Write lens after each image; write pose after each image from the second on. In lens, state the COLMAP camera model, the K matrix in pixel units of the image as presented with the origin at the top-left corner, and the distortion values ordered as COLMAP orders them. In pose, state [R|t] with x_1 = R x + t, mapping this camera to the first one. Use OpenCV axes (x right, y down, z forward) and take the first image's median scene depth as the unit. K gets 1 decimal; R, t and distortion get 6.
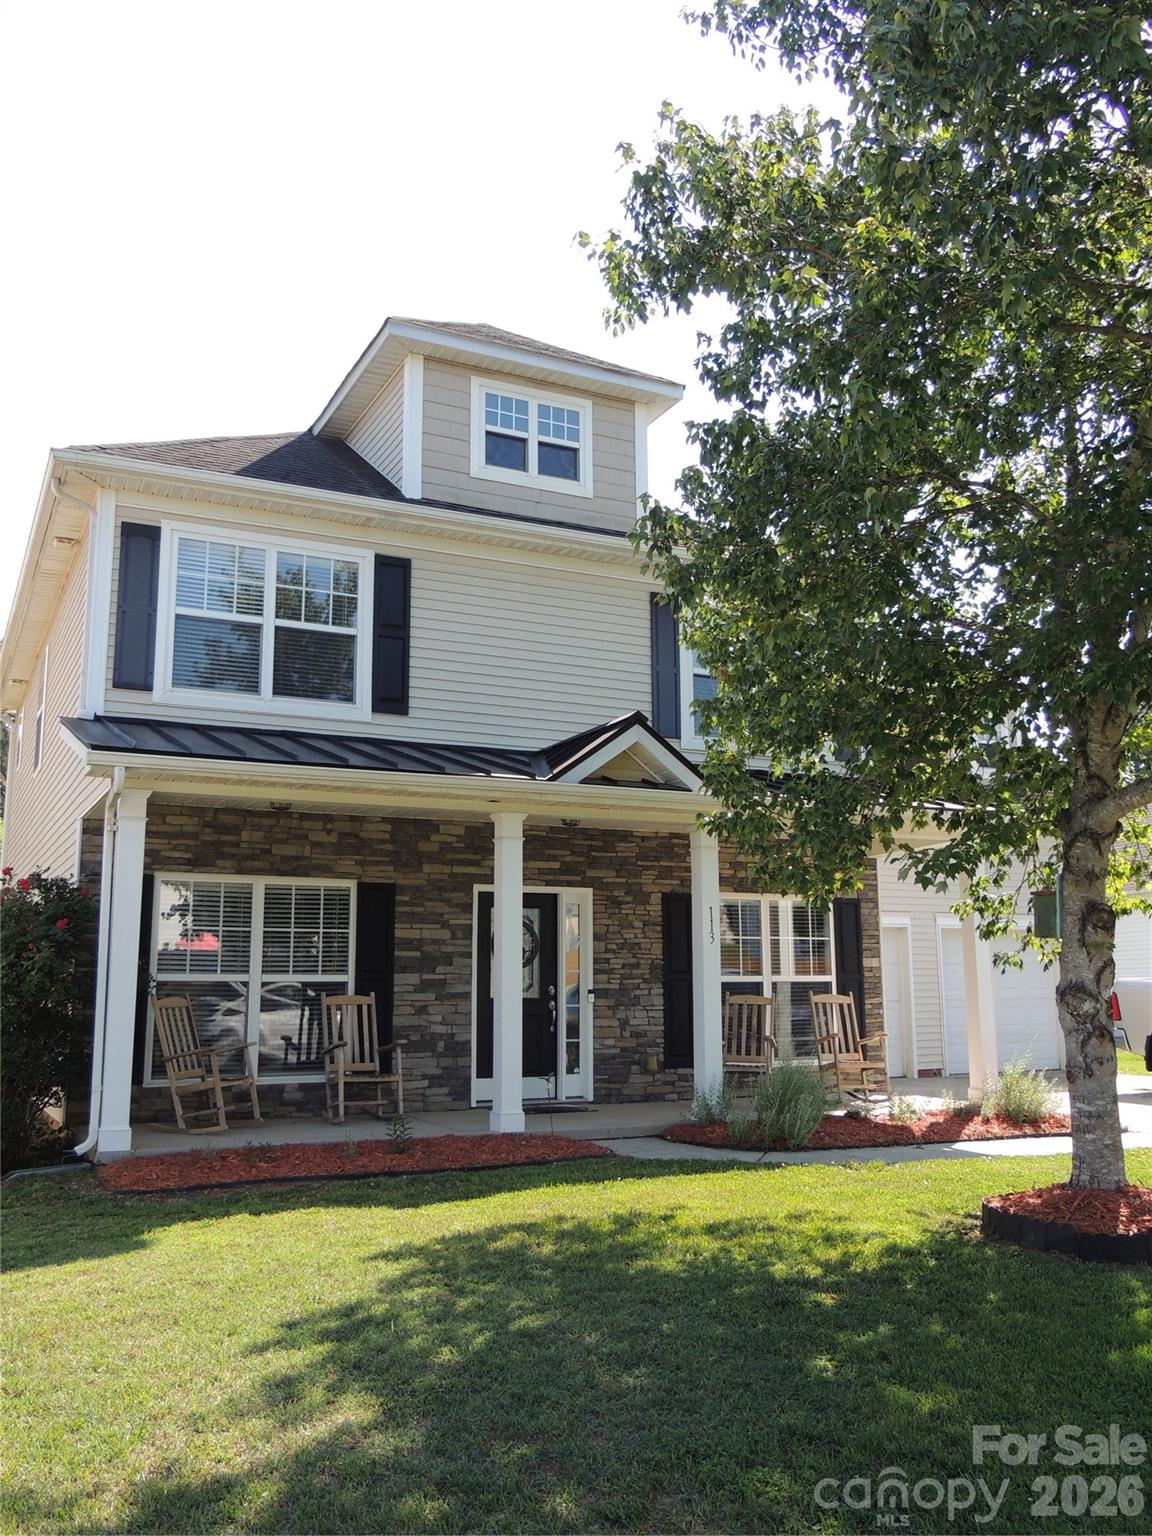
lens RADIAL K [[1322.5, 0, 569.6], [0, 1322.5, 762.3], [0, 0, 1]] dist [-0.012214, -0.008288]
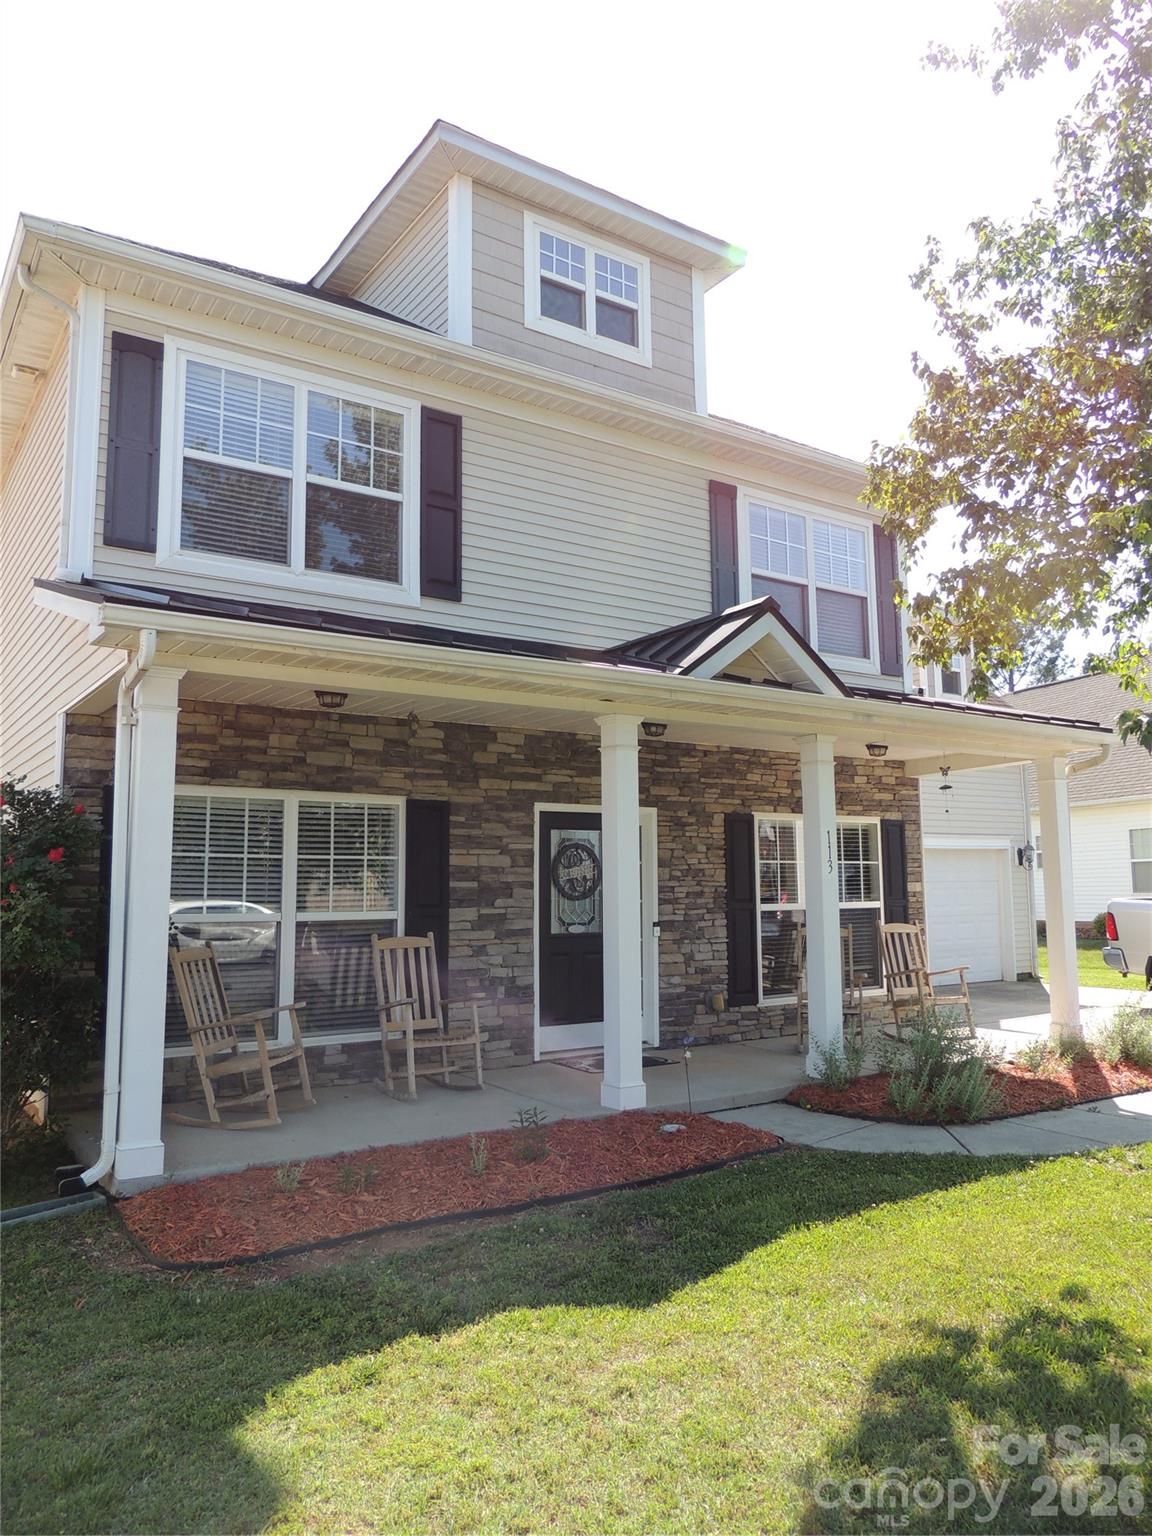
lens RADIAL K [[1101.3, 0, 571.8], [0, 1101.3, 761.7], [0, 0, 1]] dist [-0.010422, -0.006102]
pose [[0.991090, 0.012516, 0.132601, -0.145862], [-0.019896, 0.998317, 0.054473, 0.026887], [-0.131696, -0.056625, 0.989671, 0.296735]]
